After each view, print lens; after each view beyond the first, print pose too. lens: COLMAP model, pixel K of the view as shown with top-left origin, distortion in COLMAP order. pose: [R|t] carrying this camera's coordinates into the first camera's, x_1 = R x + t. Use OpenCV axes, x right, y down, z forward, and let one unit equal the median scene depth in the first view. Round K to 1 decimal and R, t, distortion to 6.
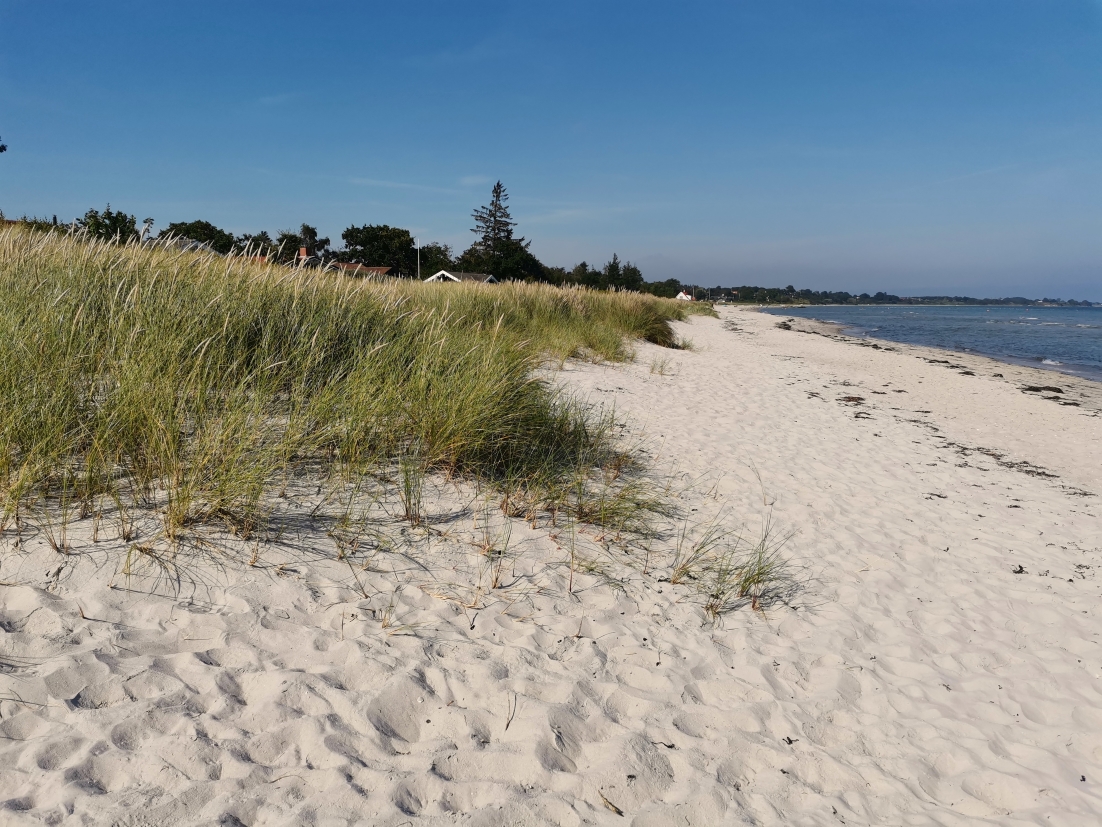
lens RADIAL K [[888.4, 0, 551.4], [0, 888.4, 413.5], [0, 0, 1]] dist [0.008935, -0.009031]
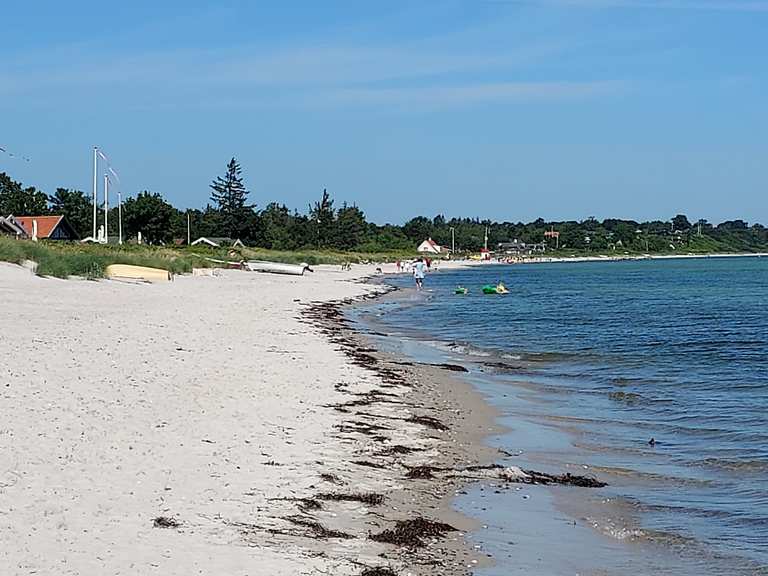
lens RADIAL K [[619.1, 0, 383.9], [0, 619.1, 287.3], [0, 0, 1]] dist [0.008935, -0.009031]
pose [[0.989639, -0.041318, 0.137507, 0.017687], [0.051676, 0.996019, -0.072629, -0.024865], [-0.133959, 0.078982, 0.987834, 0.194522]]
